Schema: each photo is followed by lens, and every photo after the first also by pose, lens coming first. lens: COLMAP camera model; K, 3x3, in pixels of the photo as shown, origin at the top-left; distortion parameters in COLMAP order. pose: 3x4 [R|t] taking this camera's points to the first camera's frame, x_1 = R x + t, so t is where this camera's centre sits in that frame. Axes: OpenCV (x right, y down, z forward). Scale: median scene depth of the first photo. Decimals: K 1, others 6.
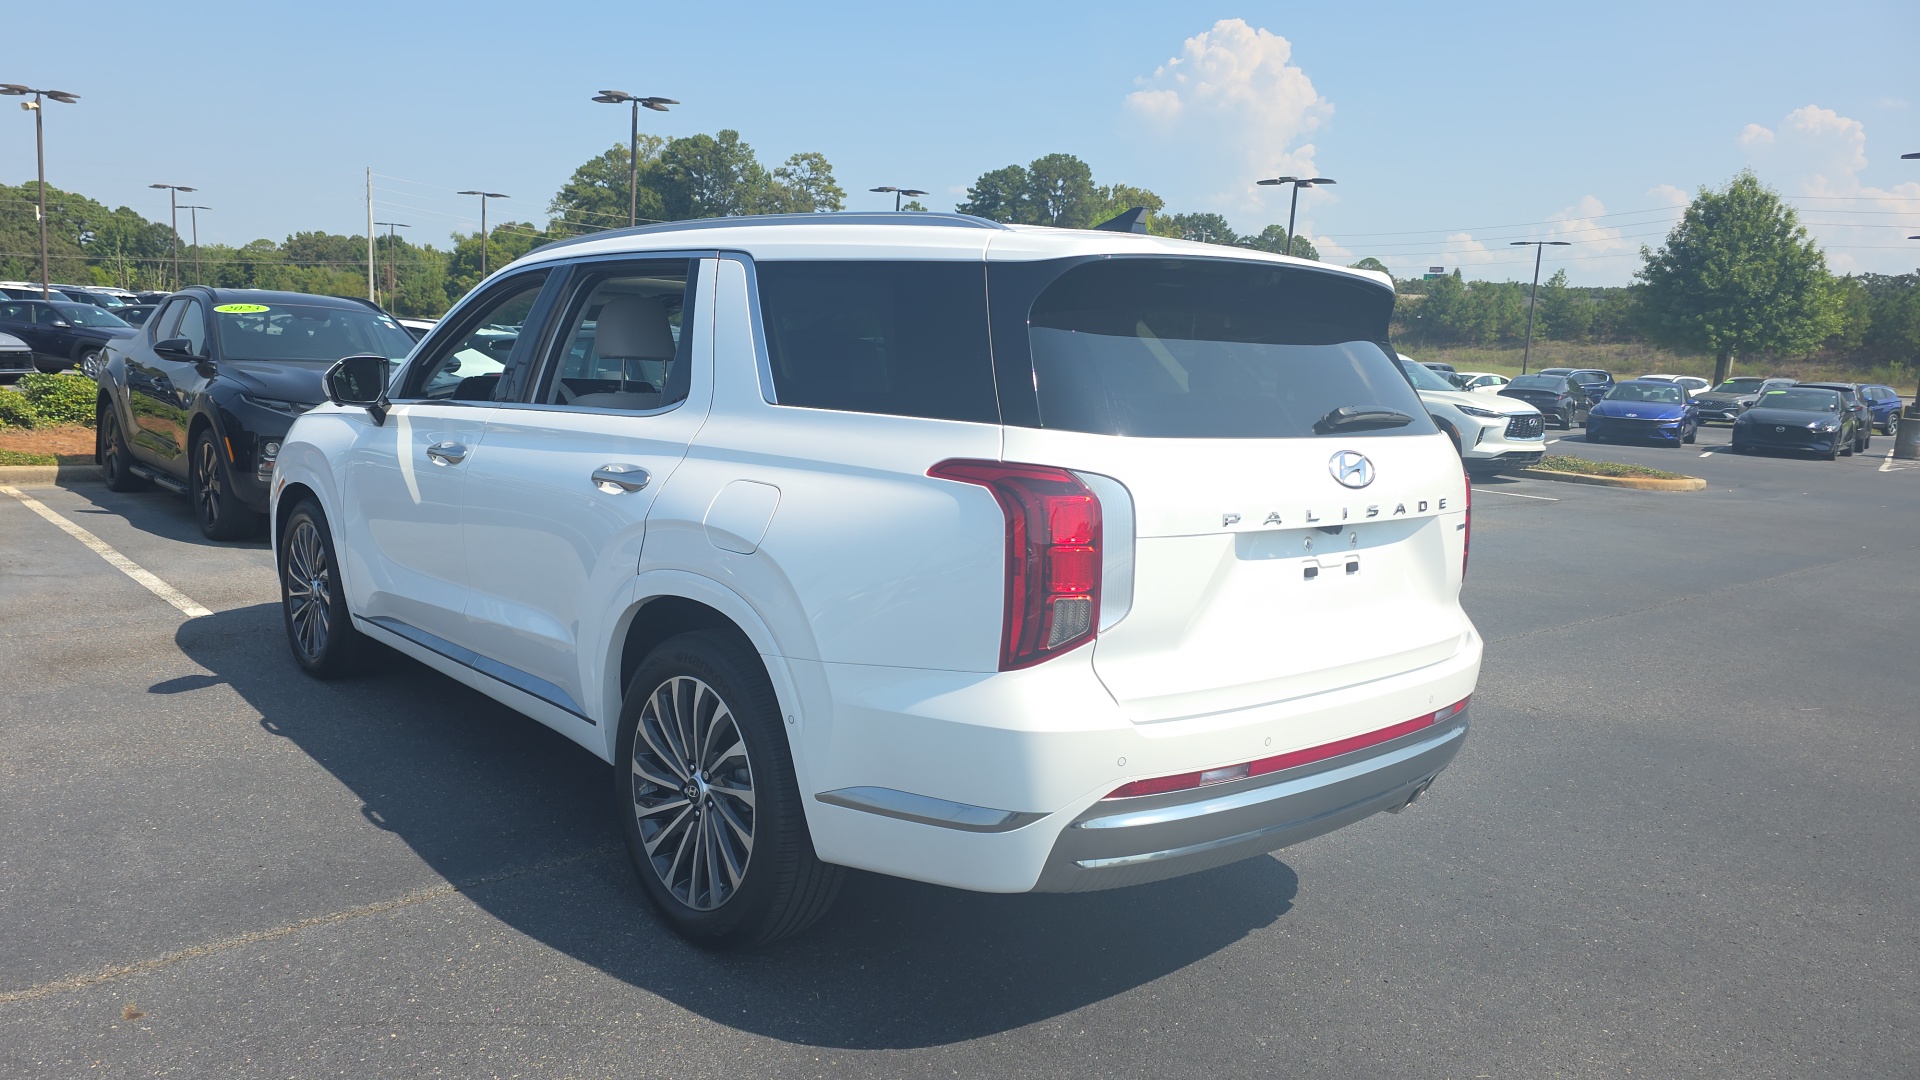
lens RADIAL K [[1317.2, 0, 958.0], [0, 1317.2, 569.9], [0, 0, 1]] dist [0.051162, -0.059553]
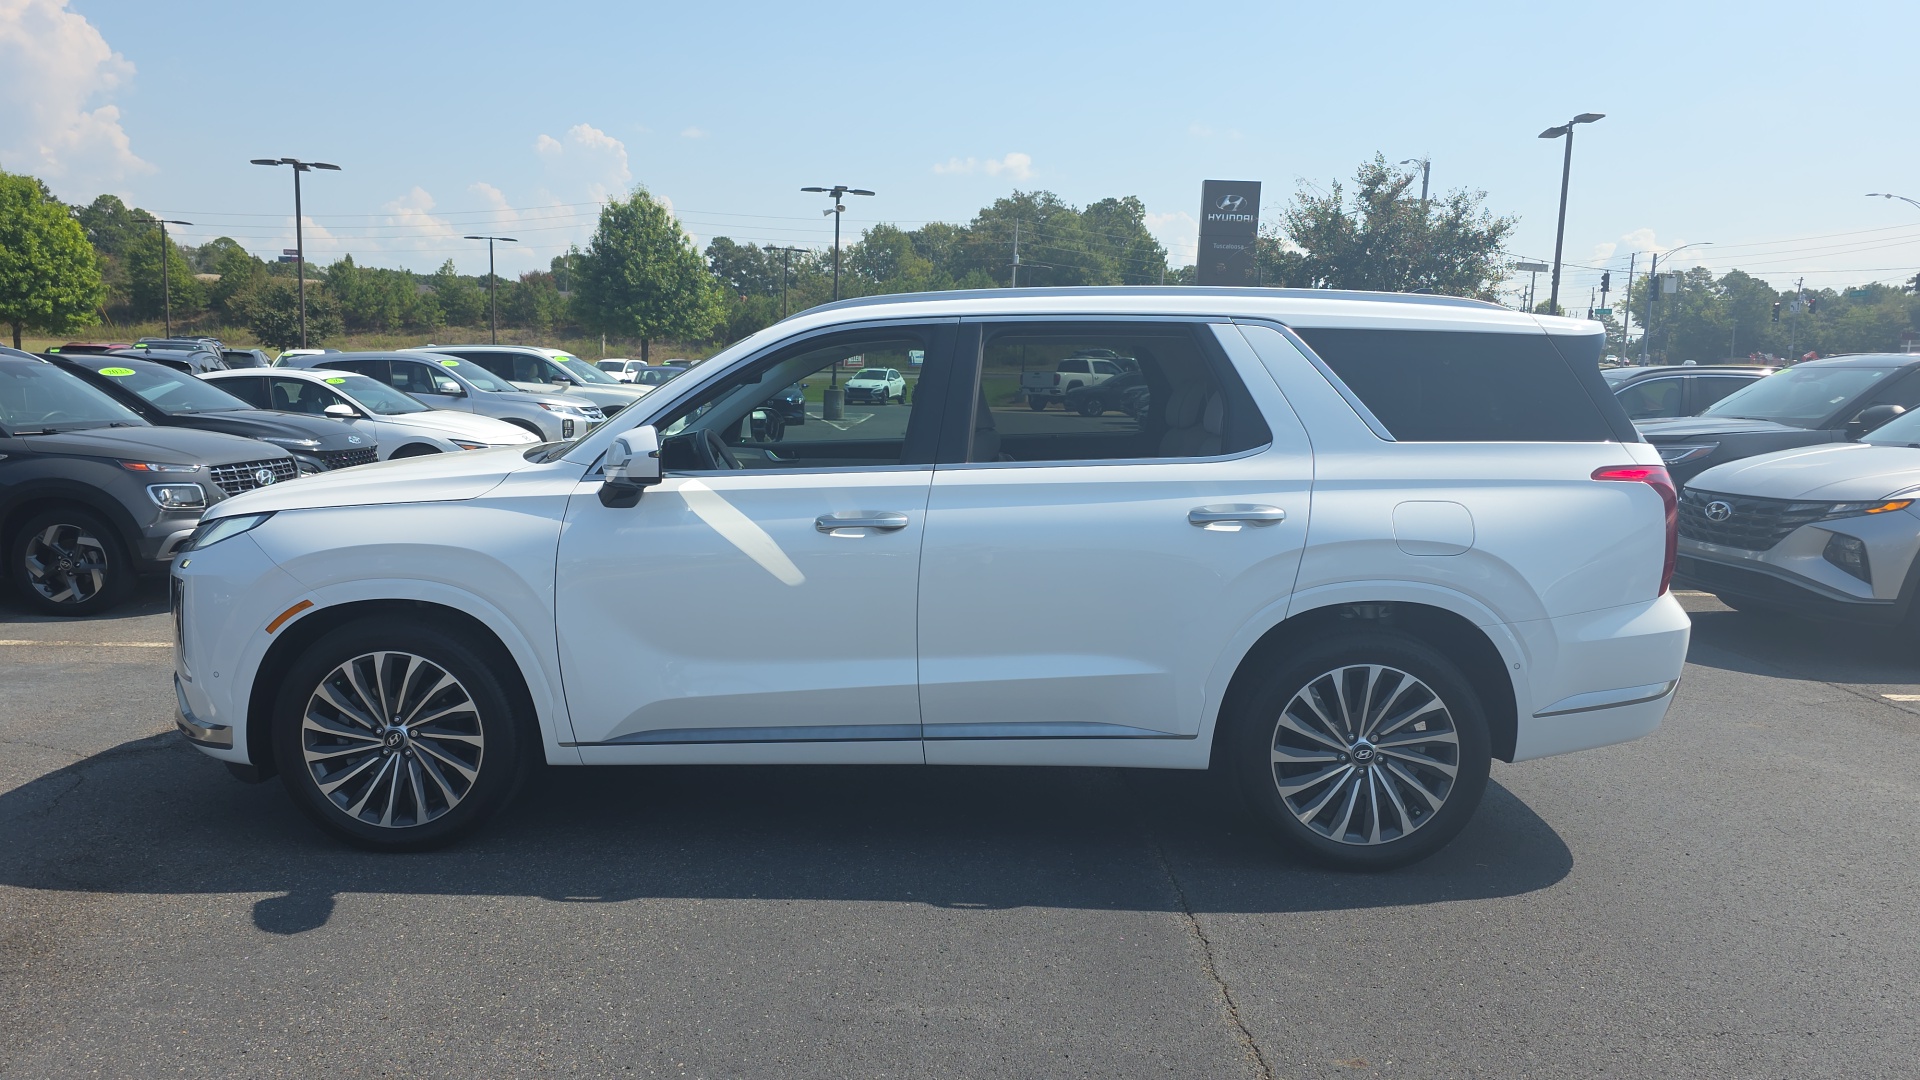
lens RADIAL K [[1300.9, 0, 933.8], [0, 1300.9, 542.9], [0, 0, 1]] dist [0.052049, -0.056203]
pose [[0.644717, -0.135262, 0.752359, -0.162249], [0.136669, 0.988758, 0.060647, -0.019117], [-0.752105, 0.063724, 0.655956, 0.056994]]
